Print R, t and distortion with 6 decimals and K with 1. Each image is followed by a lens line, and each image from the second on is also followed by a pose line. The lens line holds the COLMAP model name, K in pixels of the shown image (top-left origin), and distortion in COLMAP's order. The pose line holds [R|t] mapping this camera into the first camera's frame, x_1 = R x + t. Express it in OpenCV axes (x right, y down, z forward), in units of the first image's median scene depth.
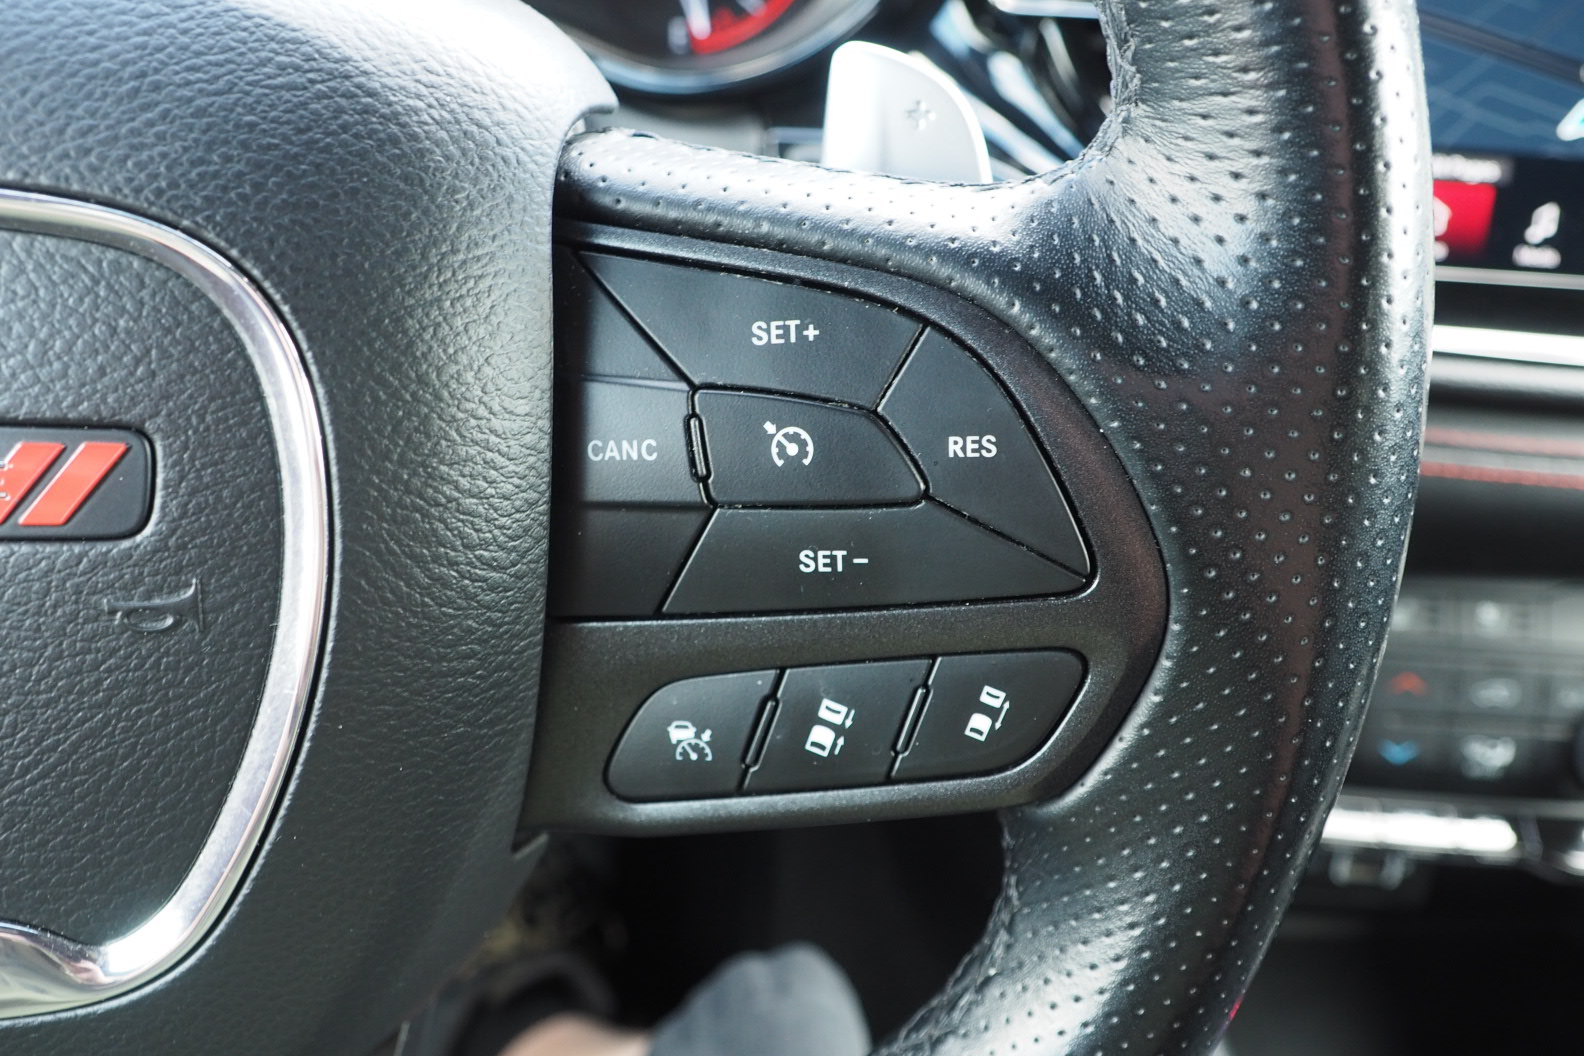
lens RADIAL K [[1349.8, 0, 792.0], [0, 1349.8, 528.0], [0, 0, 1]] dist [-0.008090, 0.000153]
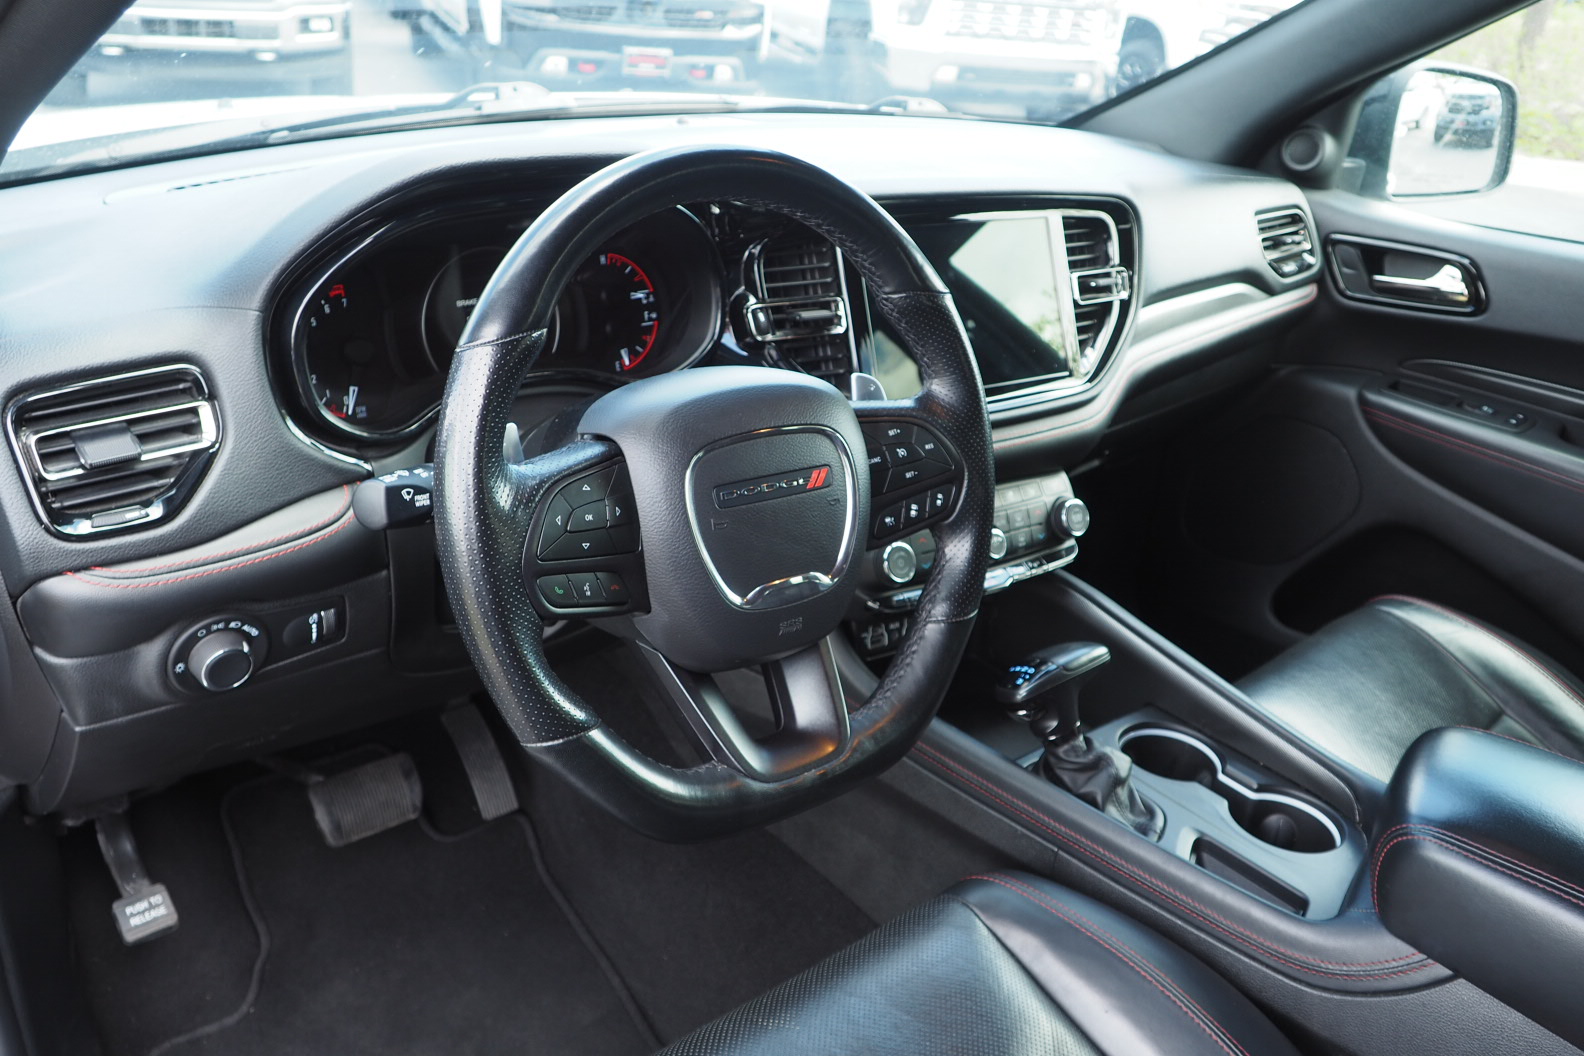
lens RADIAL K [[1252.0, 0, 792.0], [0, 1252.0, 528.0], [0, 0, 1]] dist [-0.007731, -0.003610]
pose [[0.817938, -0.219526, 0.531777, -2.898664], [0.282413, 0.958512, -0.038697, 0.274599], [-0.501219, 0.181832, 0.846000, -2.722983]]
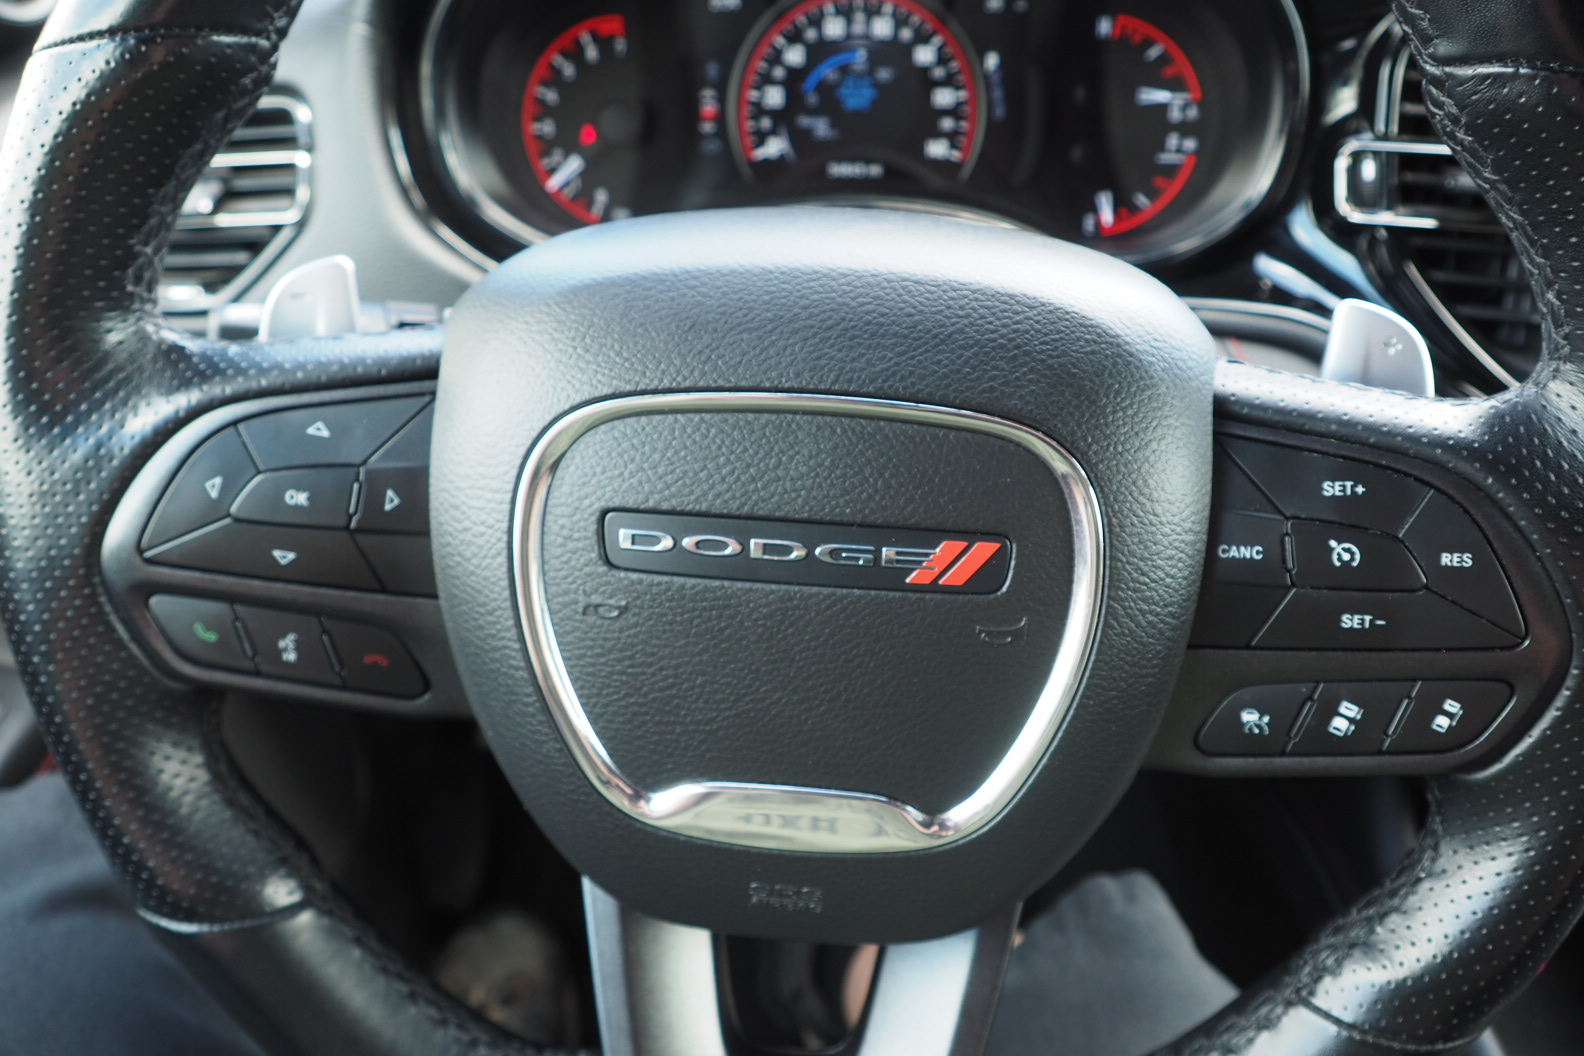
lens RADIAL K [[1162.4, 0, 792.0], [0, 1162.4, 528.0], [0, 0, 1]] dist [-0.009462, -0.008260]
pose [[0.991128, 0.041184, -0.126367, -0.515074], [-0.042442, 0.999072, -0.007279, -0.053811], [0.125950, 0.012577, 0.991957, -0.560779]]
